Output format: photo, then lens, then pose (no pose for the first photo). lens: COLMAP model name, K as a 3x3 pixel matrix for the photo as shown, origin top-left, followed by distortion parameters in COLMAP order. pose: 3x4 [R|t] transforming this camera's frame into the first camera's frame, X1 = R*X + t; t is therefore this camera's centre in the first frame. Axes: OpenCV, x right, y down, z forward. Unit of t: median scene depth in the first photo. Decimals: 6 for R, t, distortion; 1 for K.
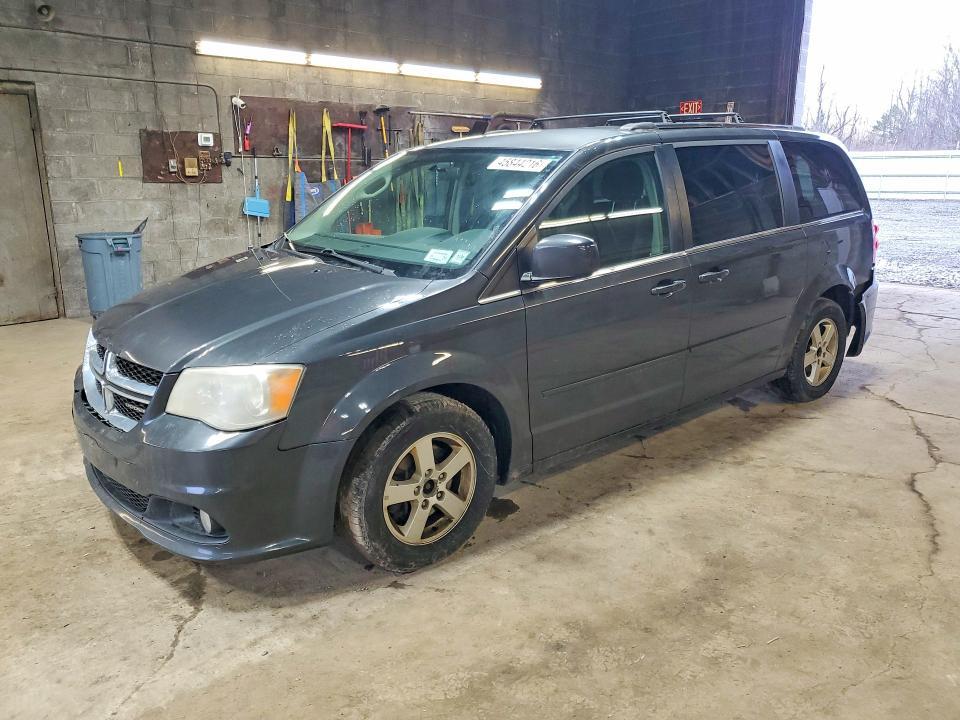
lens RADIAL K [[746.9, 0, 485.4], [0, 746.9, 360.2], [0, 0, 1]] dist [-0.001798, 0.049948]
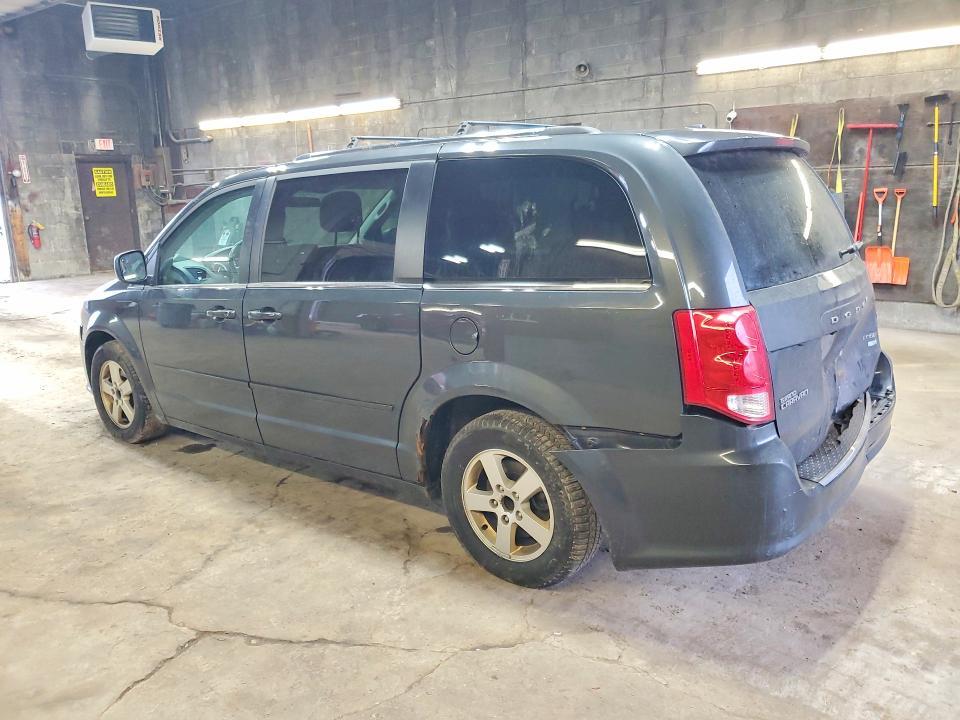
lens RADIAL K [[746.9, 0, 485.4], [0, 746.9, 360.2], [0, 0, 1]] dist [-0.001798, 0.049948]
pose [[0.192498, 0.223781, -0.955441, 0.700527], [-0.219441, 0.958810, 0.180358, -0.160970], [0.956447, 0.174944, 0.233676, 0.581572]]
